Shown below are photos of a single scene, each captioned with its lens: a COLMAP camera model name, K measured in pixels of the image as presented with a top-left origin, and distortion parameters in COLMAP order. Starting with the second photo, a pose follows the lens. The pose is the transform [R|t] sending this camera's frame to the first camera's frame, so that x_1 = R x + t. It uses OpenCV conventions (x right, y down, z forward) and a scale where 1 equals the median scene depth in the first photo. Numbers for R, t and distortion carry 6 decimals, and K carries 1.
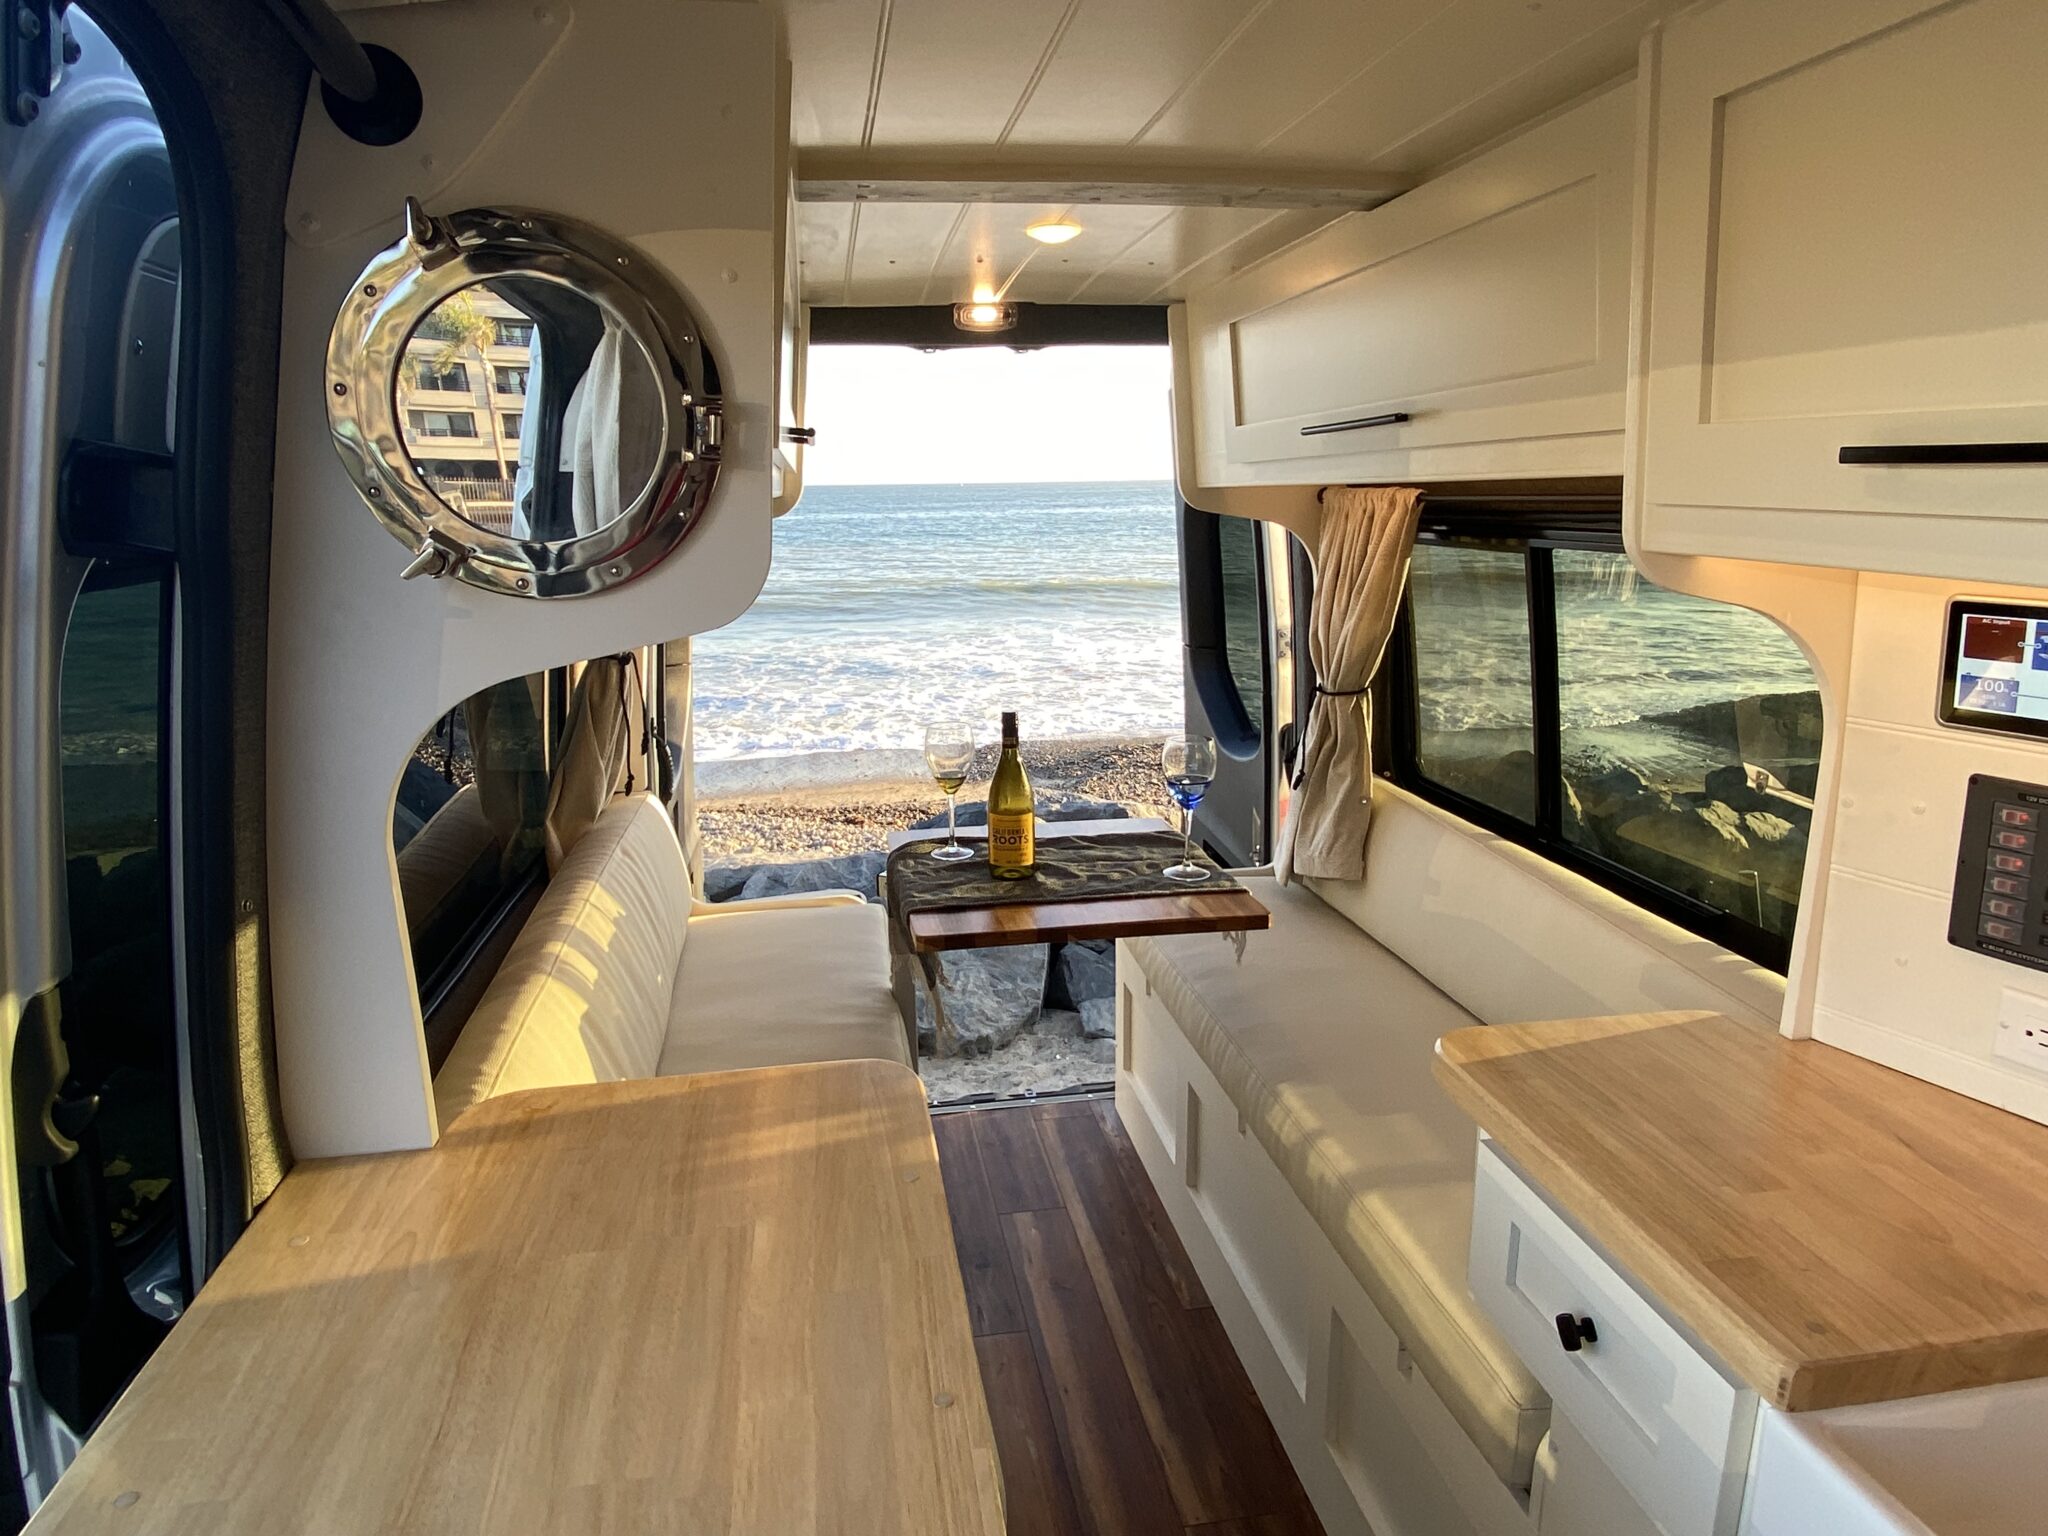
lens RADIAL K [[1230.1, 0, 1017.5], [0, 1230.1, 783.5], [0, 0, 1]] dist [0.057533, -0.045956]
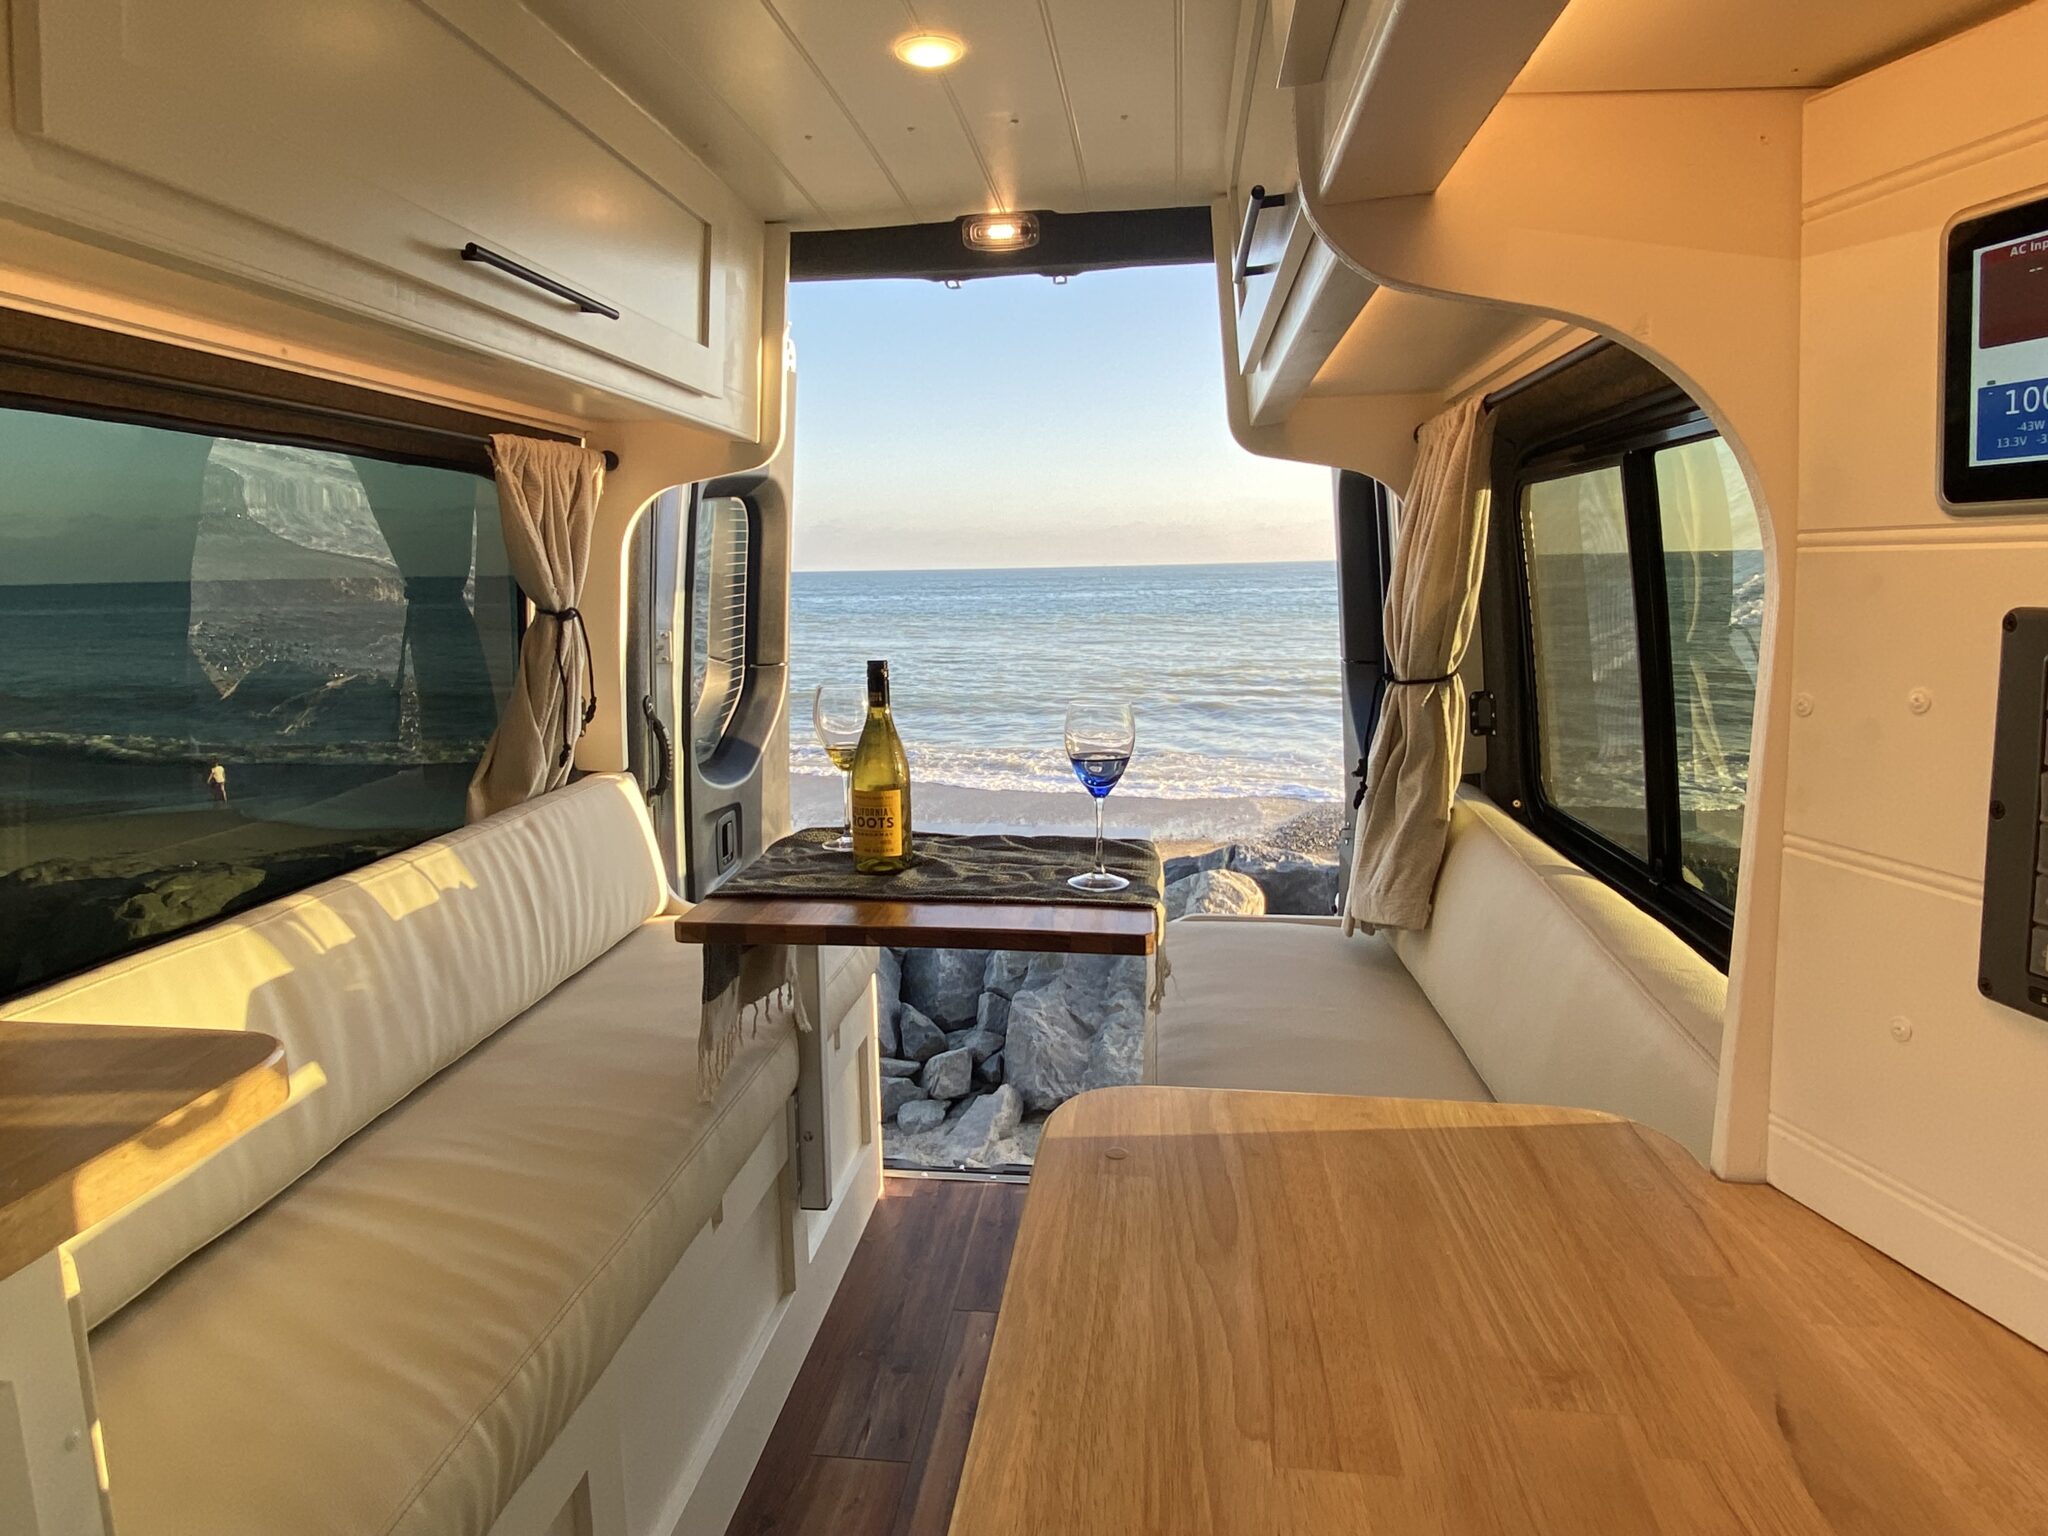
lens RADIAL K [[1230.1, 0, 1017.5], [0, 1230.1, 783.5], [0, 0, 1]] dist [0.057533, -0.045956]
pose [[0.959456, 0.047281, -0.277863, 0.243242], [-0.064456, 0.996512, -0.053000, 0.045221], [0.274388, 0.068761, 0.959157, 0.210574]]
